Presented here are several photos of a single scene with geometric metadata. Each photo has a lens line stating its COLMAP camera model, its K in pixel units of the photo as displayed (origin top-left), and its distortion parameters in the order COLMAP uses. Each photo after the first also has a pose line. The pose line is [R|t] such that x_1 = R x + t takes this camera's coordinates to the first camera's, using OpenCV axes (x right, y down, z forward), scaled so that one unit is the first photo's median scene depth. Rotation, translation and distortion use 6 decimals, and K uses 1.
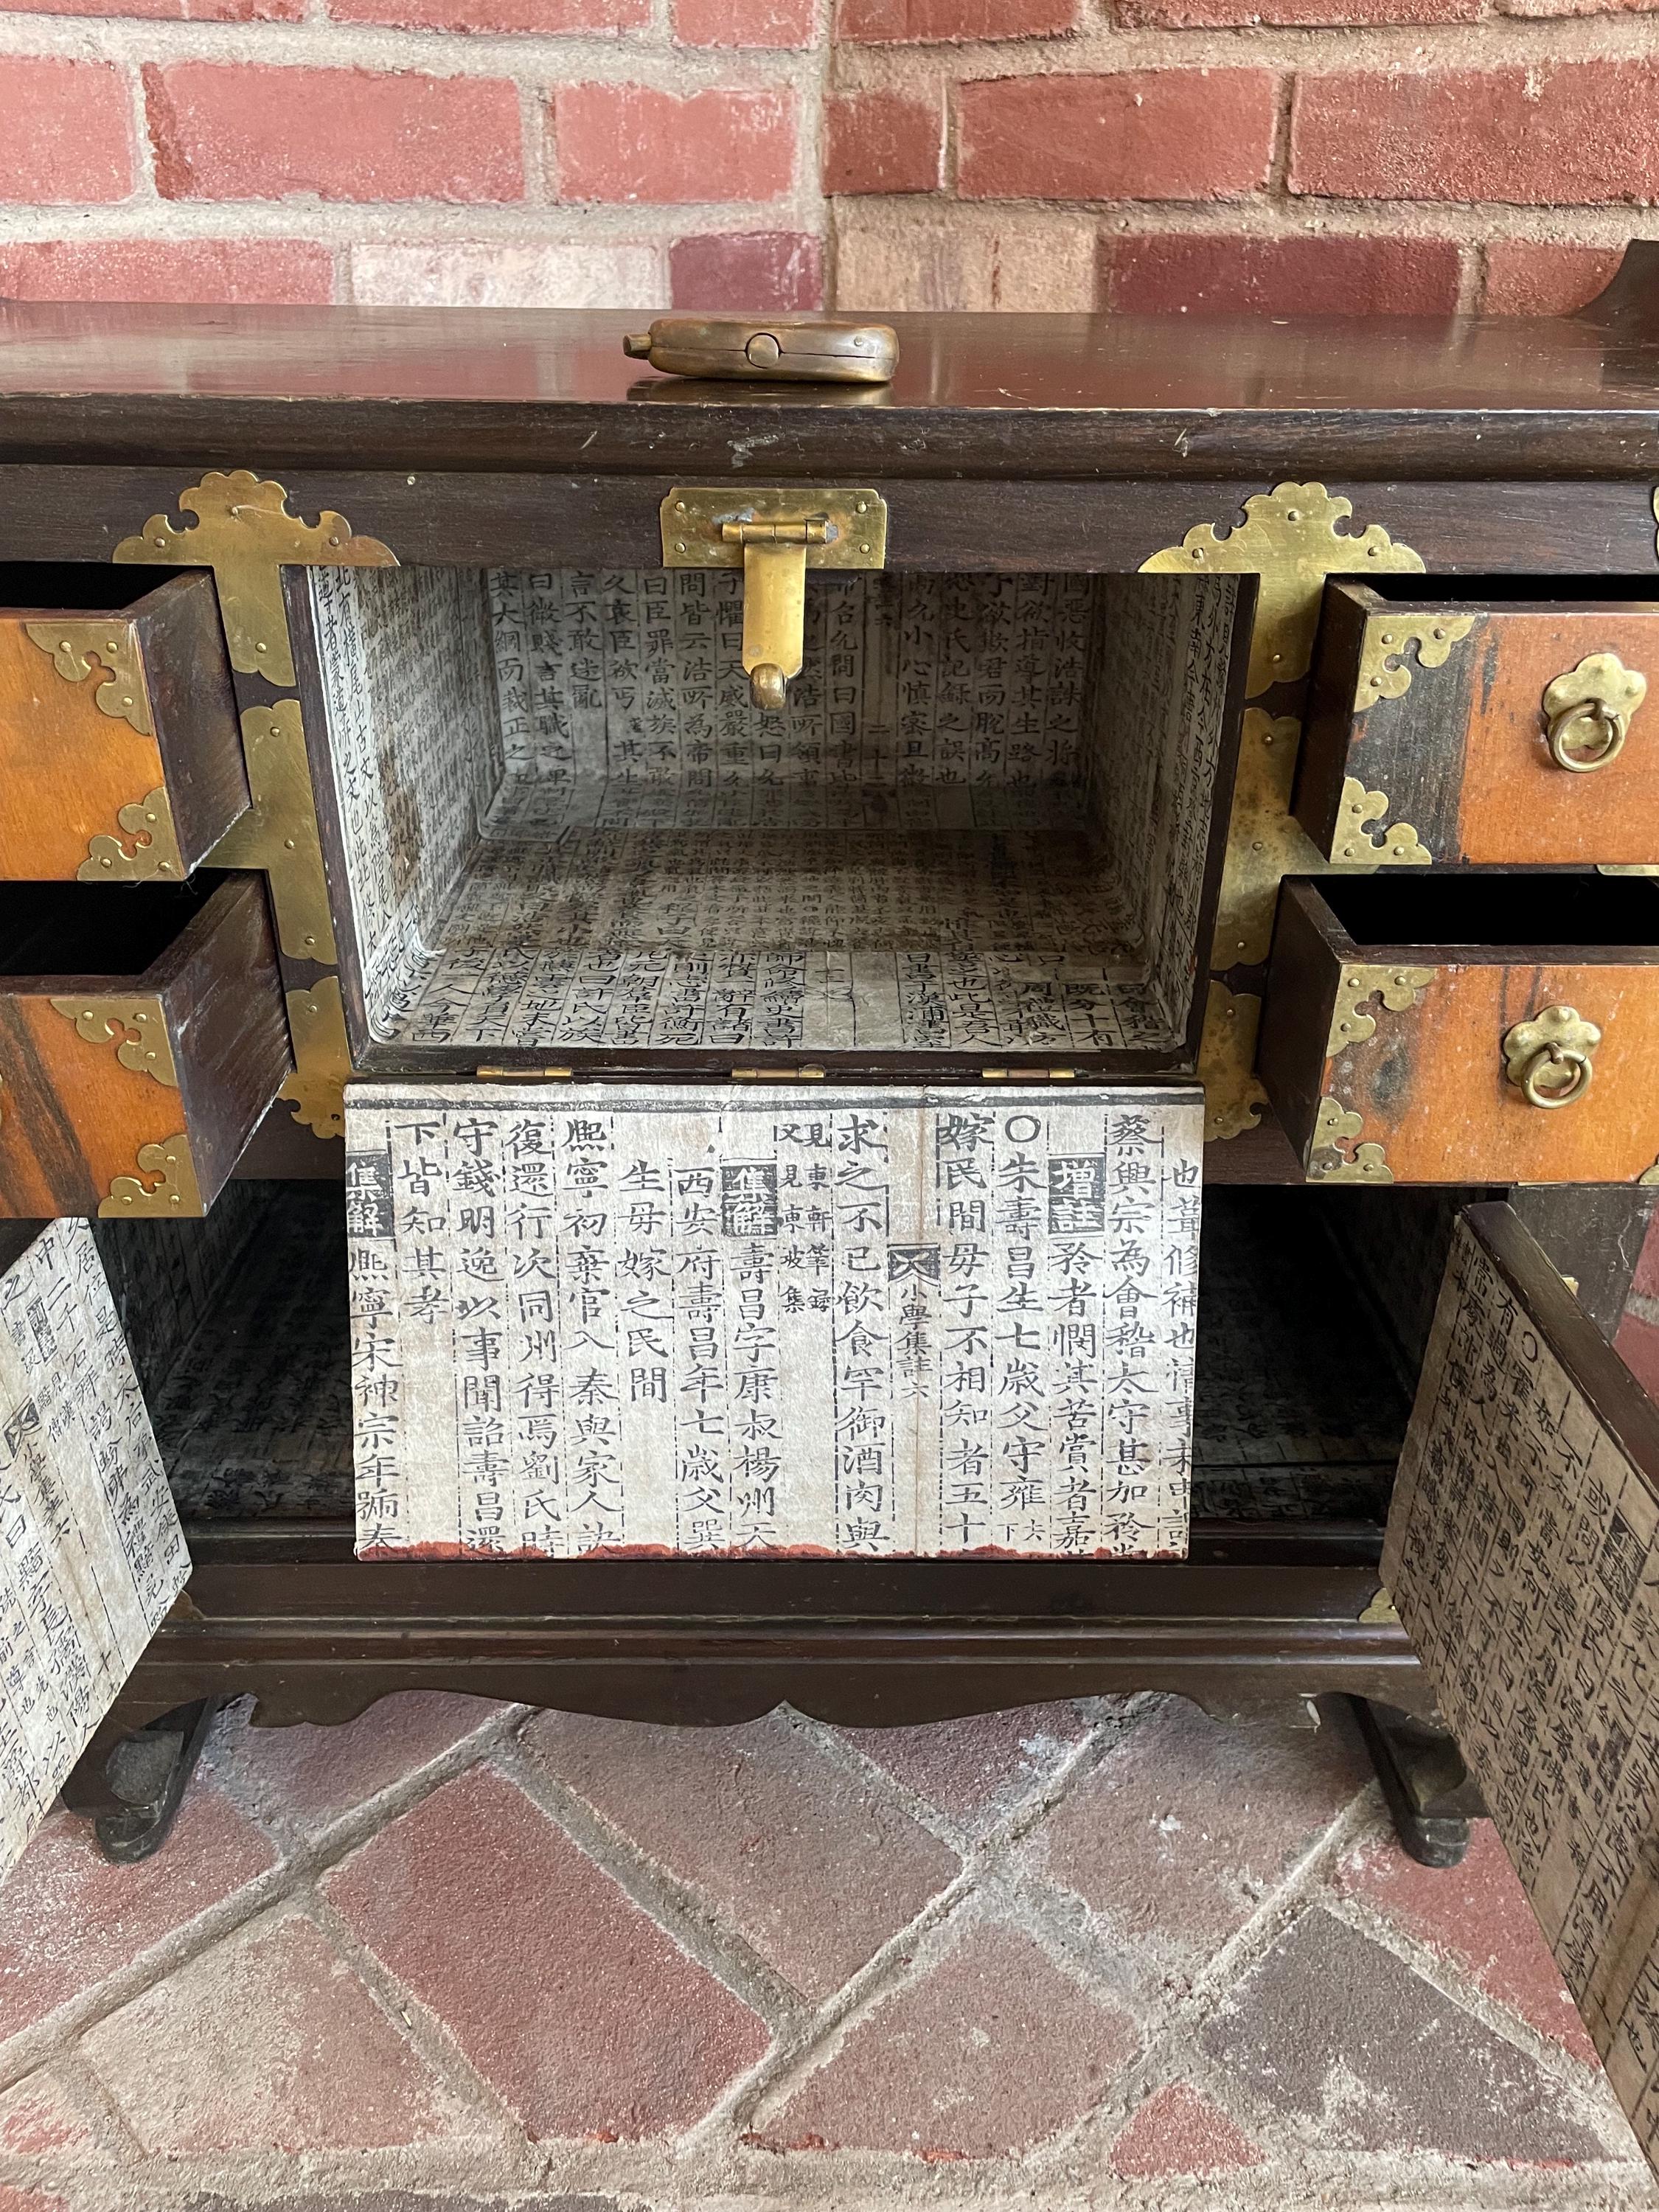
lens RADIAL K [[1643.6, 0, 837.0], [0, 1643.6, 1089.0], [0, 0, 1]] dist [0.080411, -0.103435]
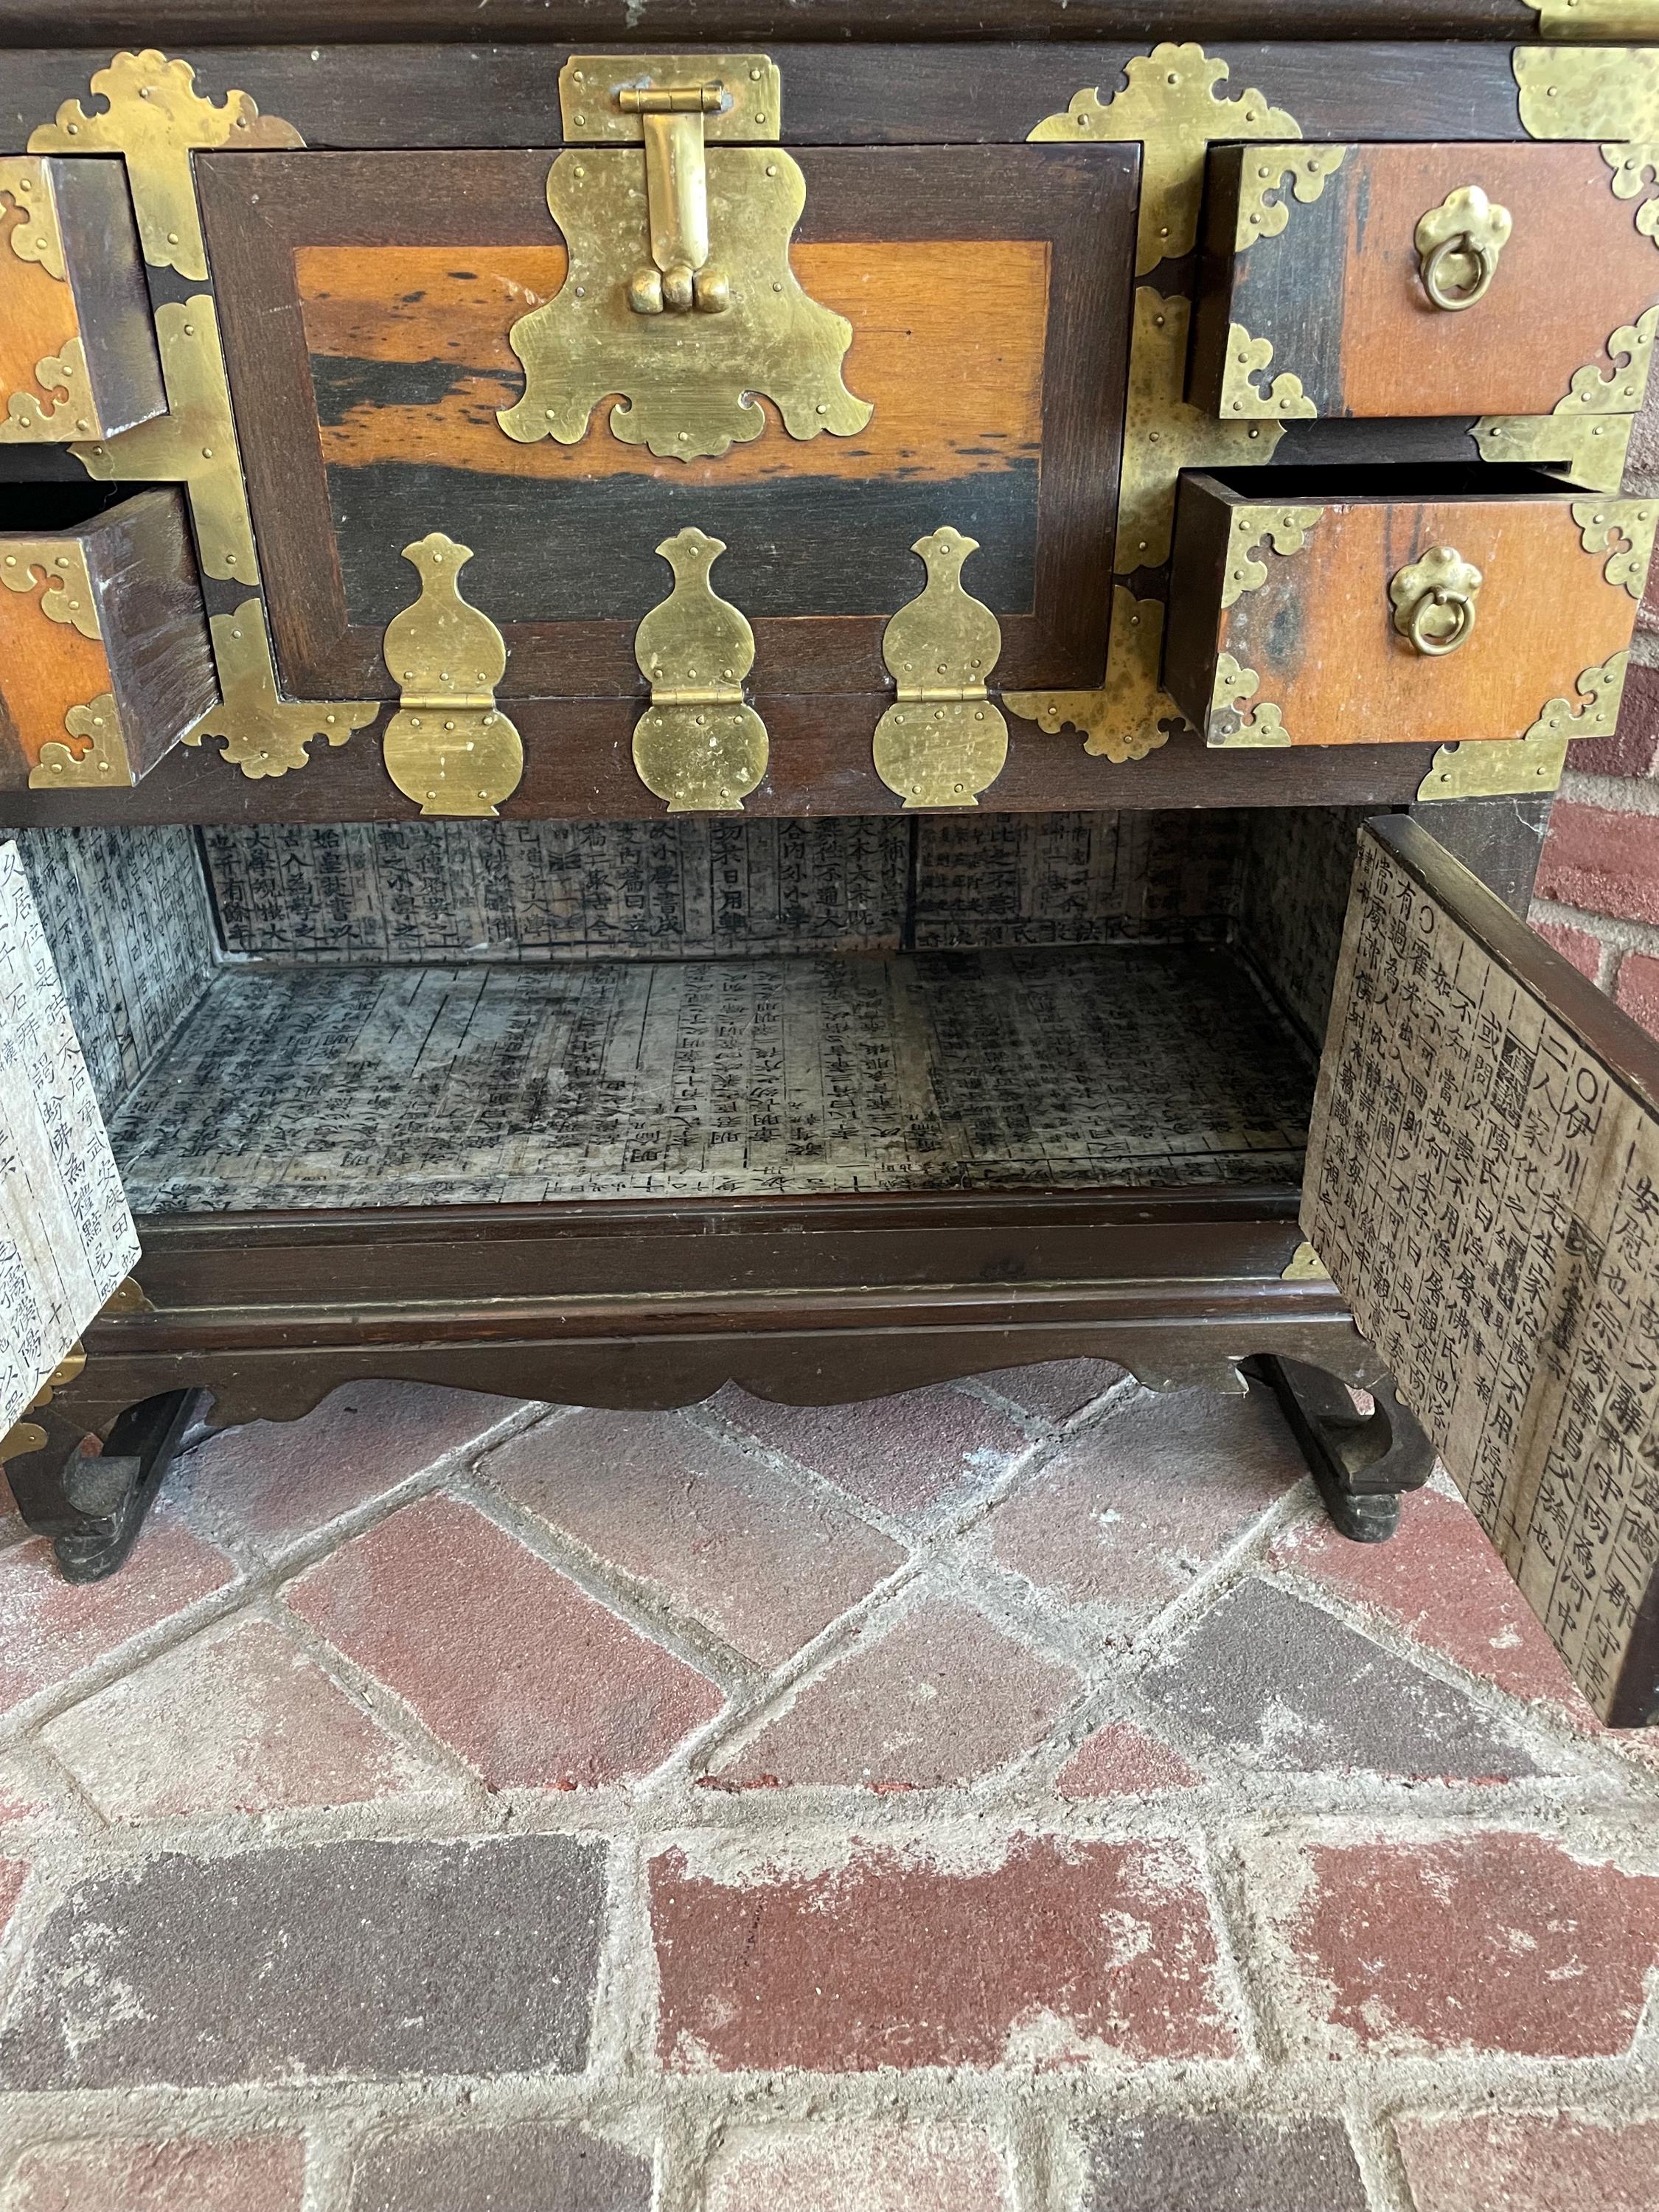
lens RADIAL K [[1643.6, 0, 827.0], [0, 1643.6, 1092.1], [0, 0, 1]] dist [0.080411, -0.103435]
pose [[0.999361, -0.029716, 0.019875, 0.013959], [0.029731, 0.999558, -0.000493, 0.198125], [-0.019851, 0.001083, 0.999802, -0.023559]]
